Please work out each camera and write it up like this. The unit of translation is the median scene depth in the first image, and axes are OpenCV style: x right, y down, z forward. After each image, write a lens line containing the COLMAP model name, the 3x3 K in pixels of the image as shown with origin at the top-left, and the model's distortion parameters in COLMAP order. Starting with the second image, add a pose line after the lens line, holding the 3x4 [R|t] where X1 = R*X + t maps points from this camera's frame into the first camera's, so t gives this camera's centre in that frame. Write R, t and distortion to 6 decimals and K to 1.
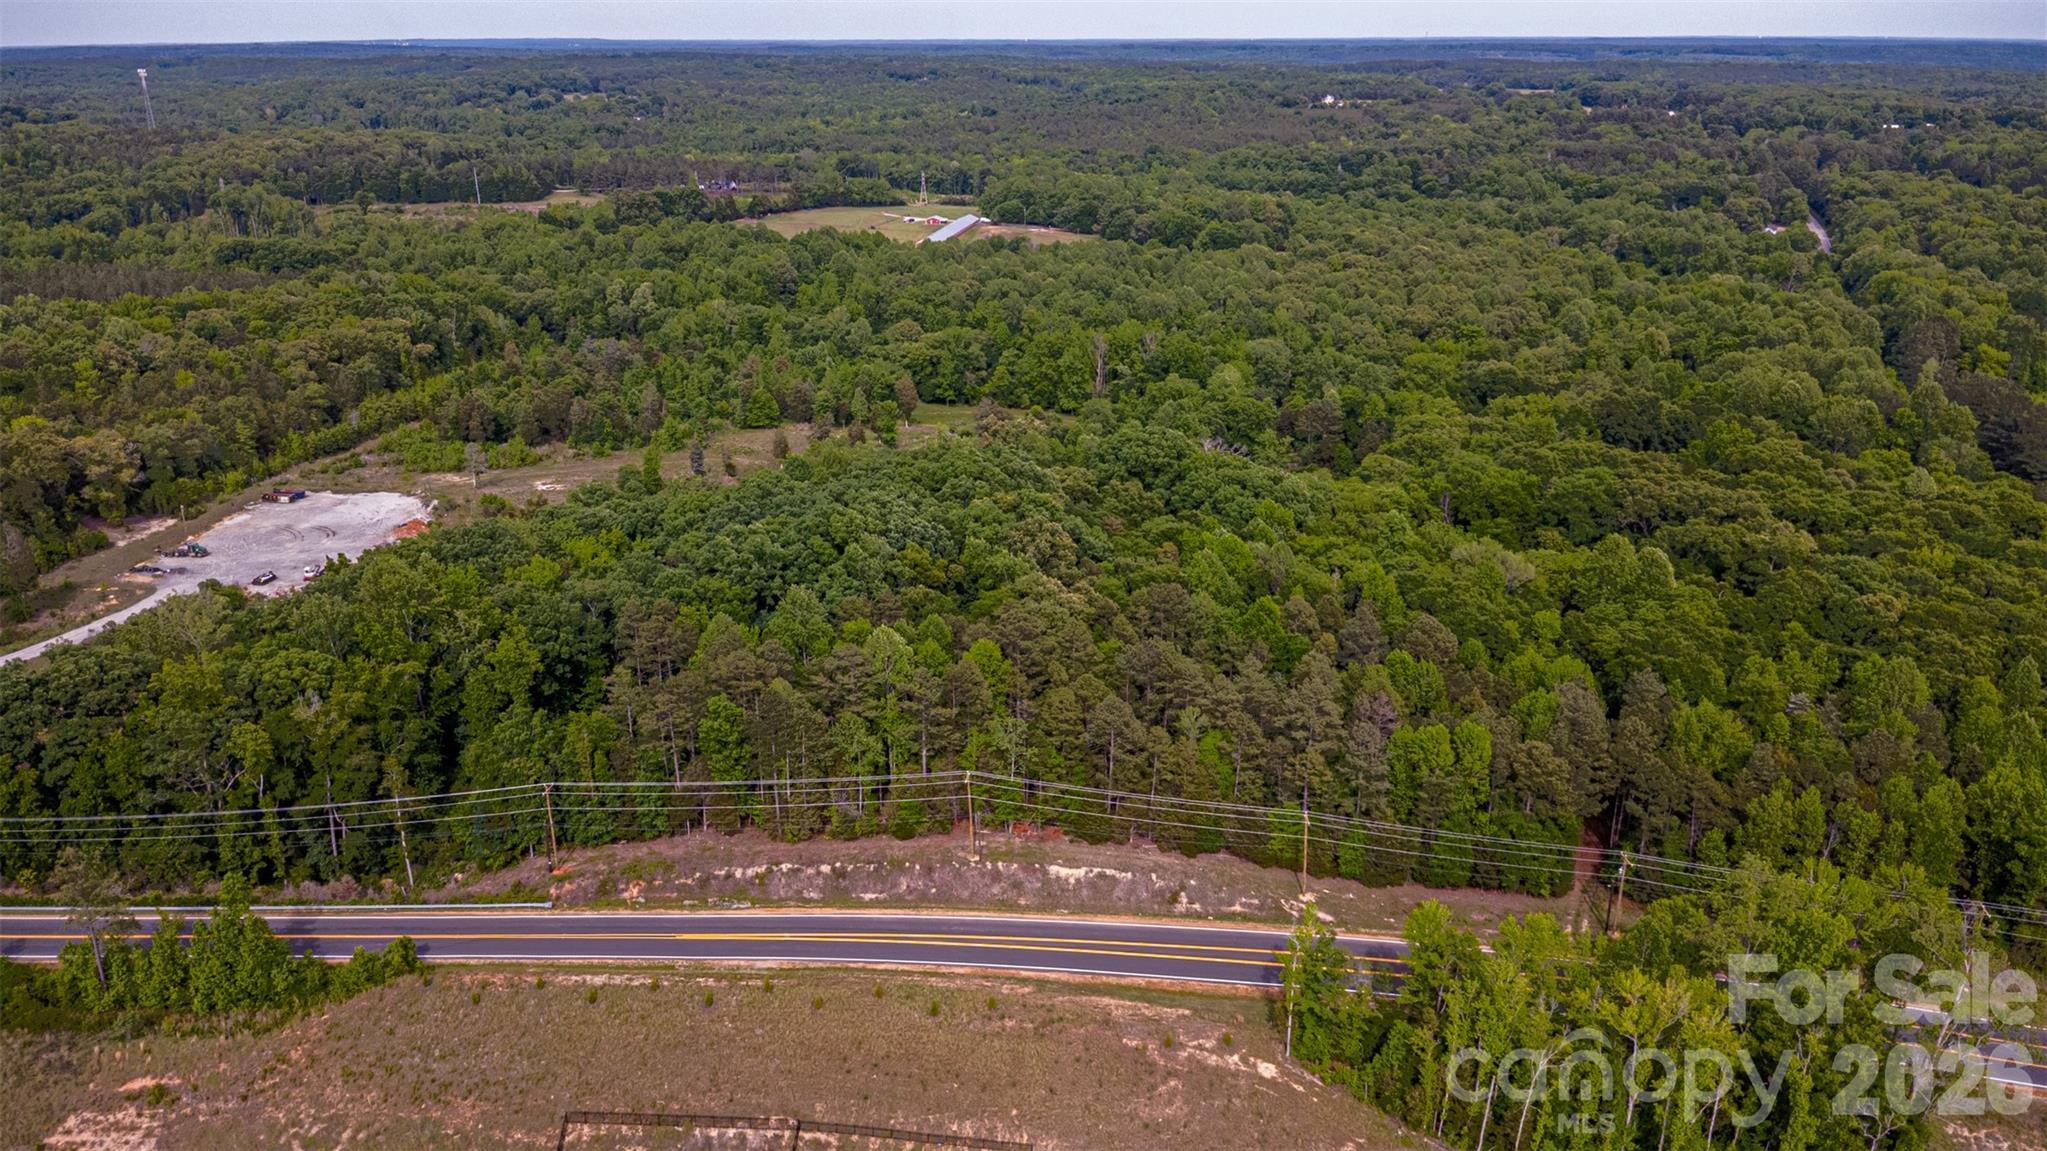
lens RADIAL K [[1430.9, 0, 1026.9], [0, 1430.9, 578.1], [0, 0, 1]] dist [0.020365, -0.032427]
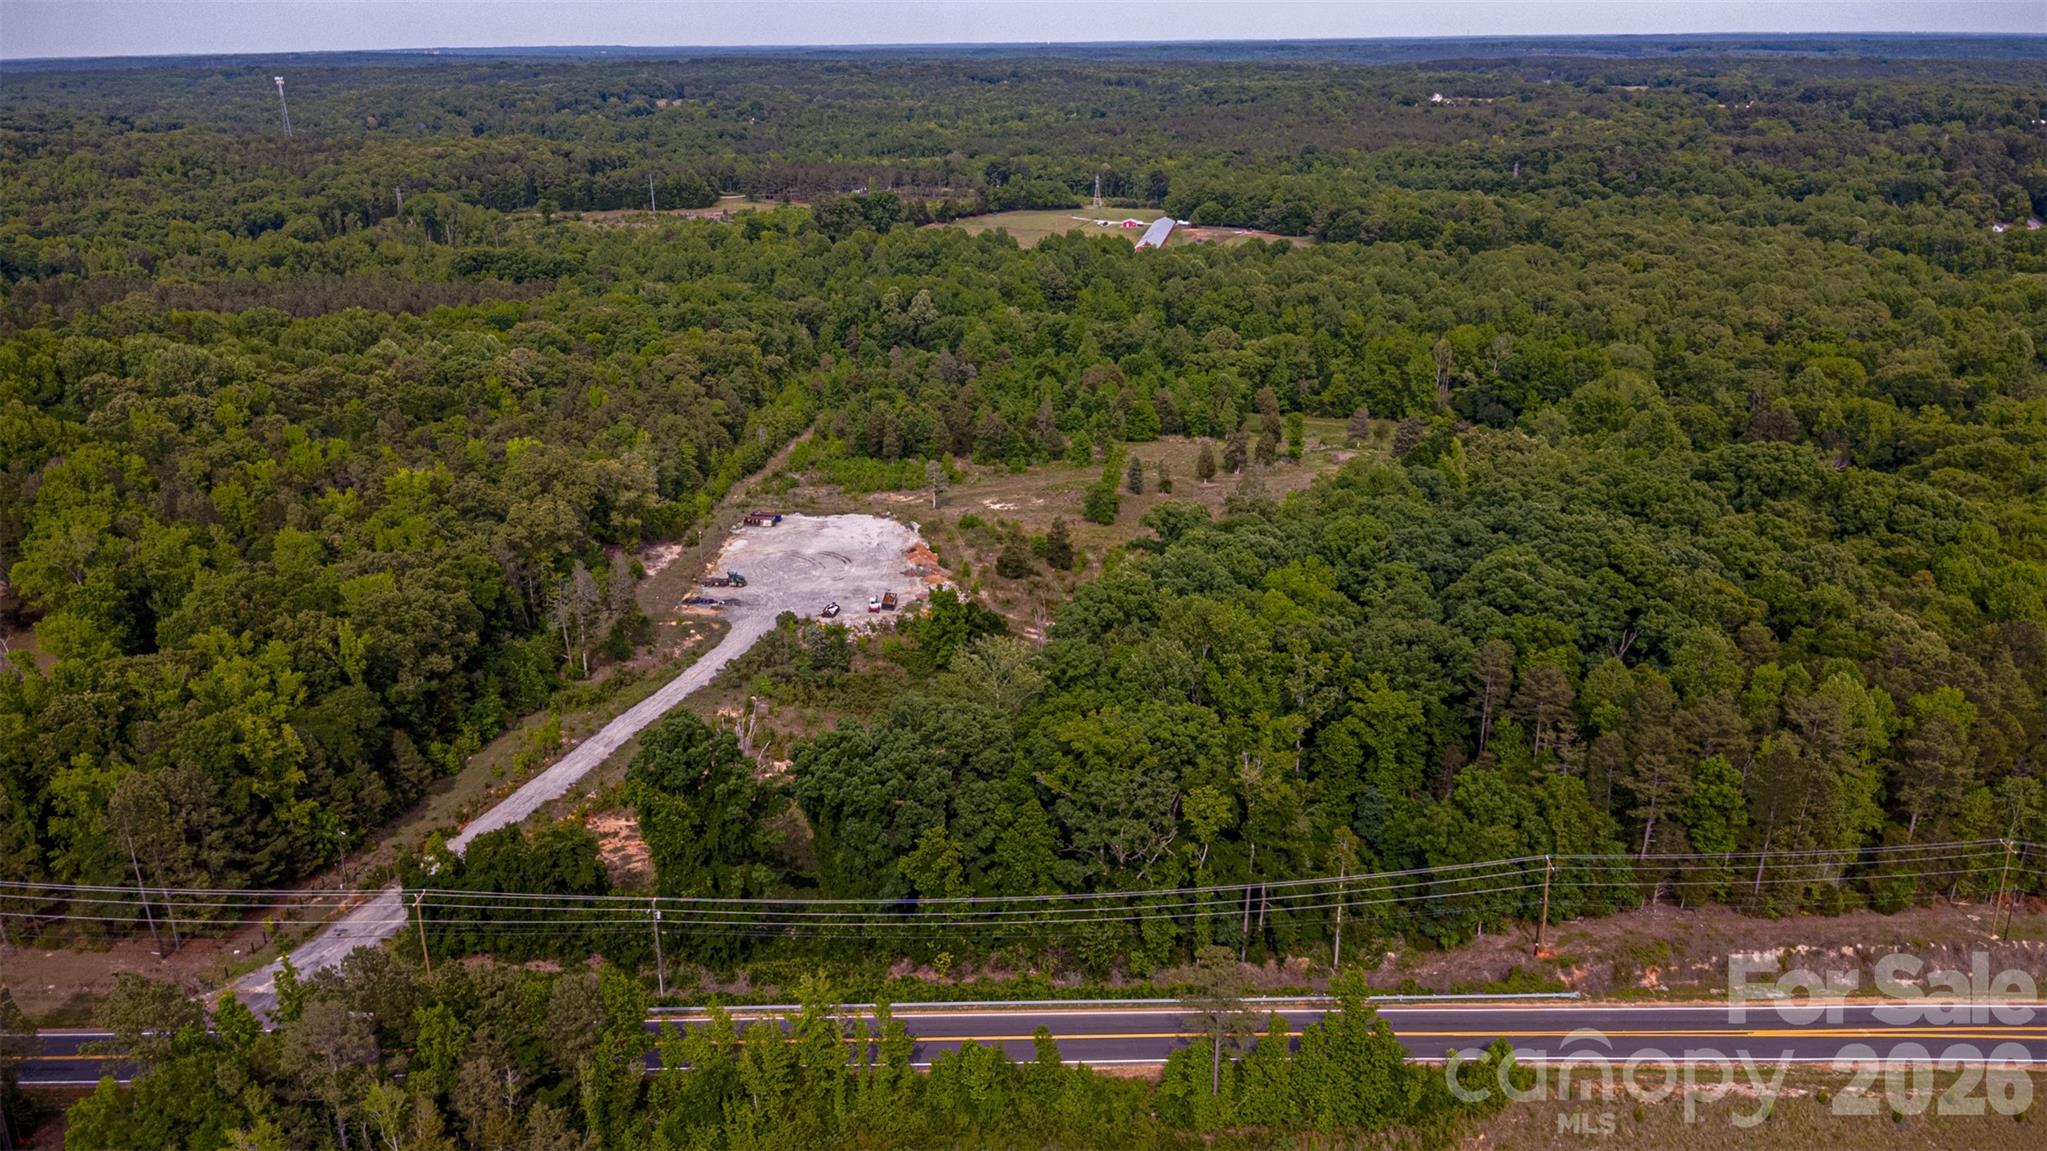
lens RADIAL K [[1430.9, 0, 1017.9], [0, 1430.9, 574.2], [0, 0, 1]] dist [0.020365, -0.032427]
pose [[0.999916, -0.005588, -0.011724, -0.133134], [0.005538, 0.999975, -0.004321, -0.006230], [0.011748, 0.004255, 0.999922, 0.021087]]
